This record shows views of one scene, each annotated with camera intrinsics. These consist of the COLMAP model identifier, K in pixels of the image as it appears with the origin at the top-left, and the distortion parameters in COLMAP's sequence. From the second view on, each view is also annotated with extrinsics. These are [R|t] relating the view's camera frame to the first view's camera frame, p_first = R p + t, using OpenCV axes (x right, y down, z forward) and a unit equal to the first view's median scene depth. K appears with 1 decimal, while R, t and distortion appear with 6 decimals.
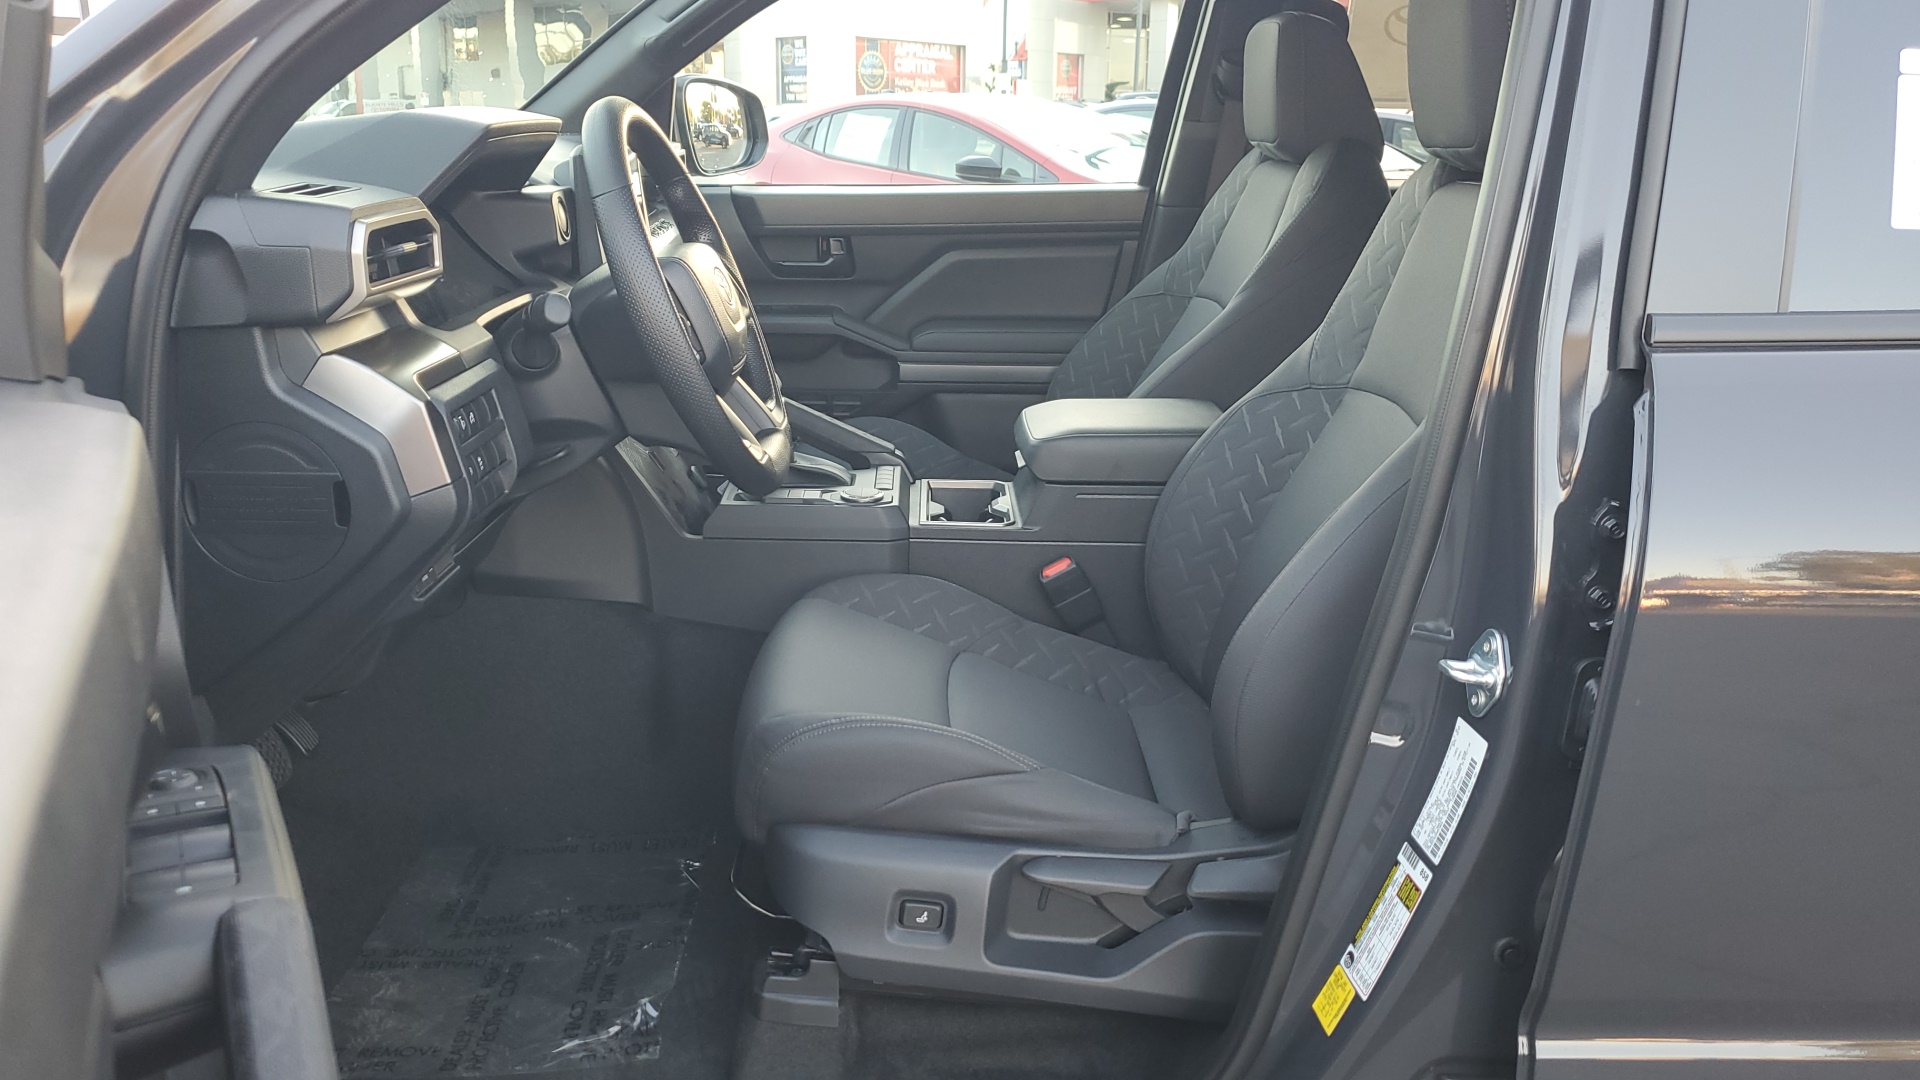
lens RADIAL K [[1490.1, 0, 960.0], [0, 1490.1, 540.0], [0, 0, 1]] dist [0.073736, -0.092784]
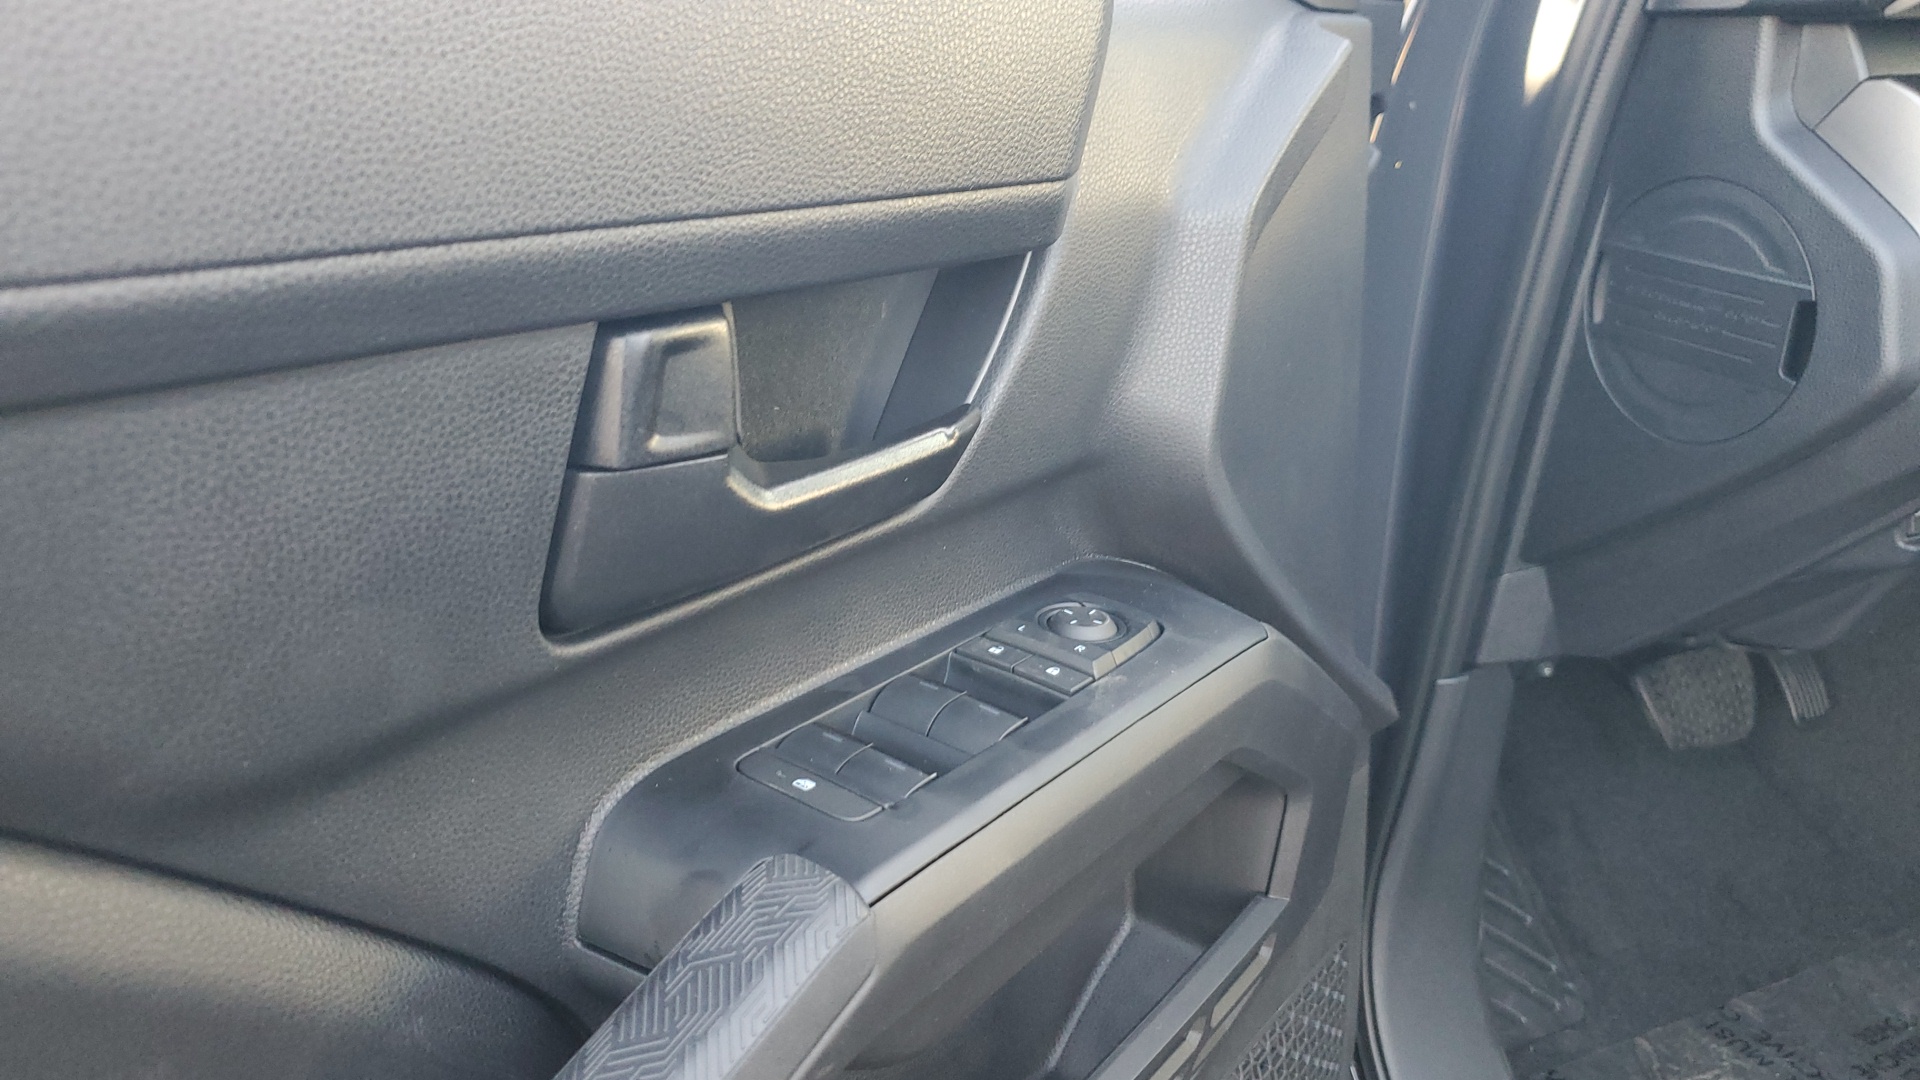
lens RADIAL K [[1502.4, 0, 960.0], [0, 1502.4, 540.0], [0, 0, 1]] dist [0.006666, 0.035102]
pose [[0.422040, 0.322965, -0.847098, -0.024931], [-0.263424, 0.937764, 0.226289, 0.002281], [0.867462, 0.127643, 0.480851, 0.445346]]
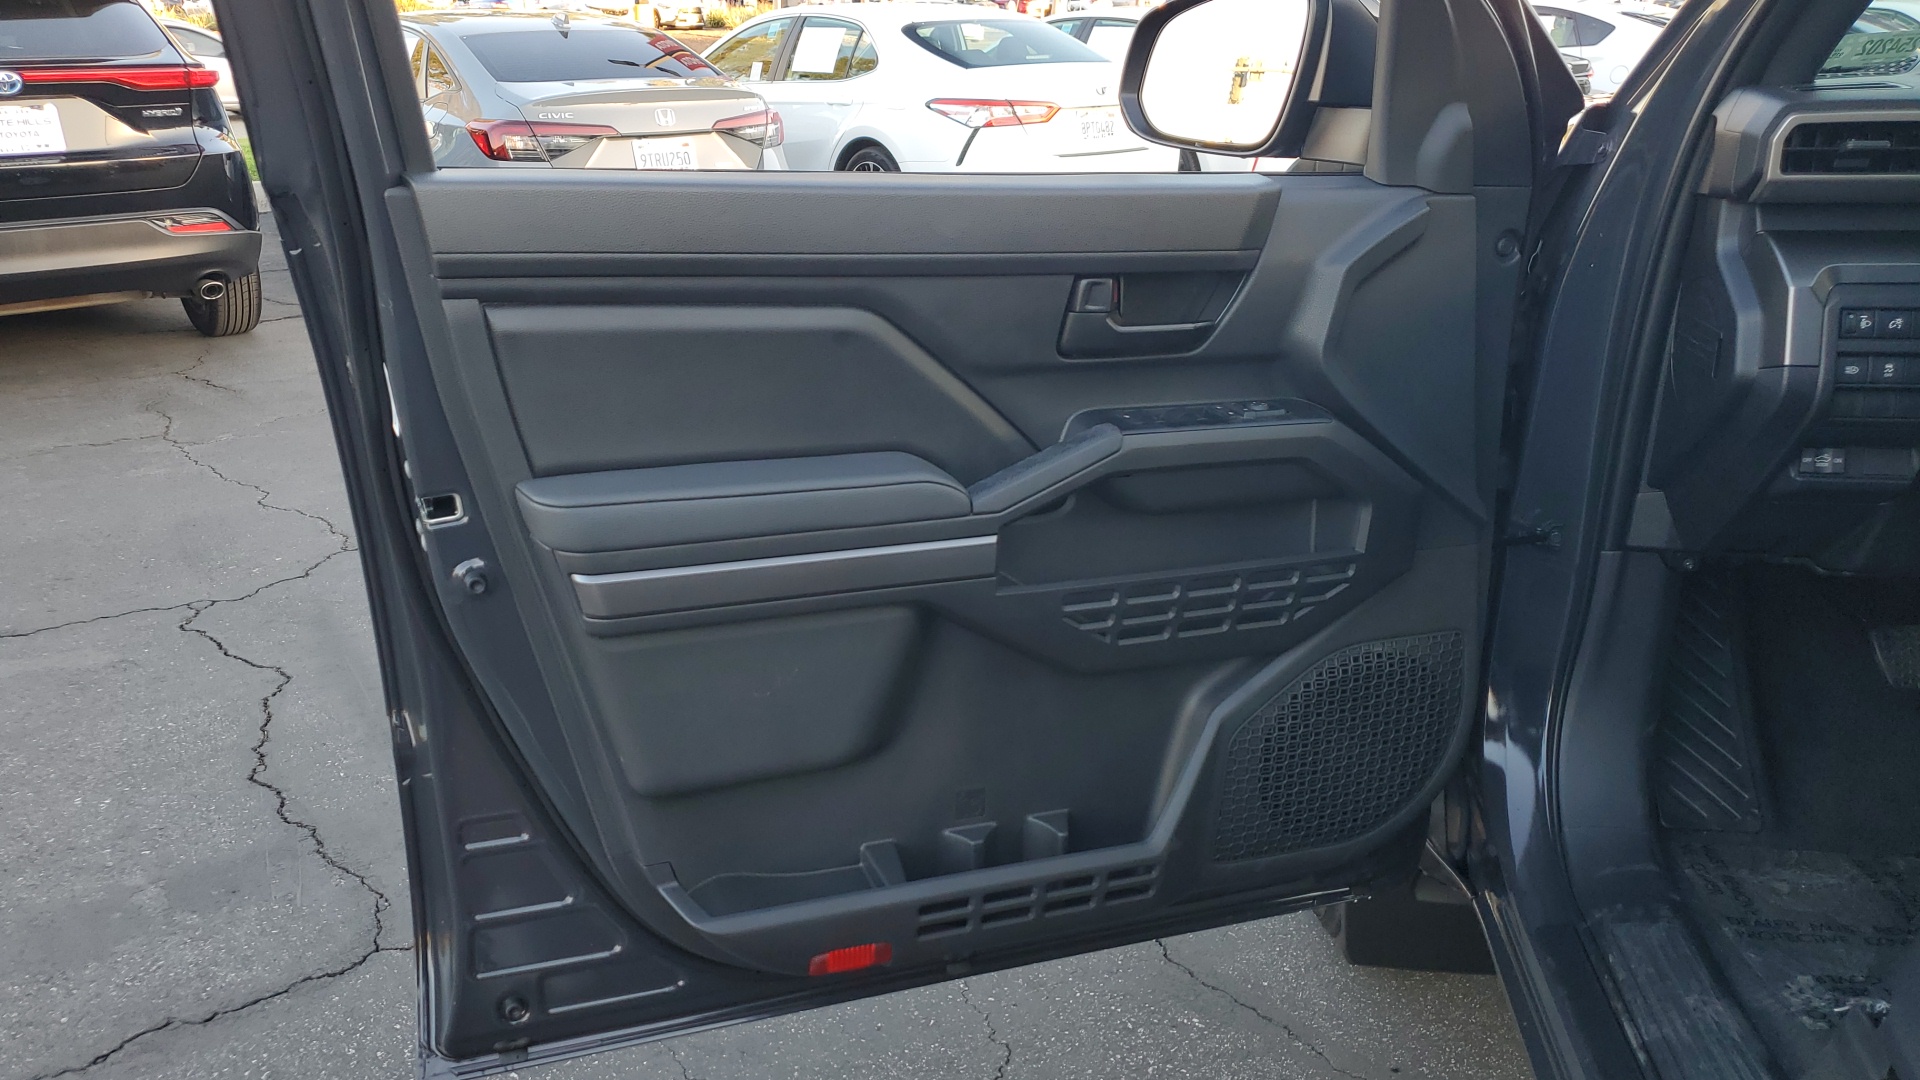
lens RADIAL K [[1502.4, 0, 960.0], [0, 1502.4, 540.0], [0, 0, 1]] dist [0.006666, 0.035102]
pose [[-0.141786, 0.302384, -0.942582, 0.821284], [-0.274618, 0.902811, 0.330934, -0.123349], [0.951042, 0.305772, -0.044966, 0.538735]]
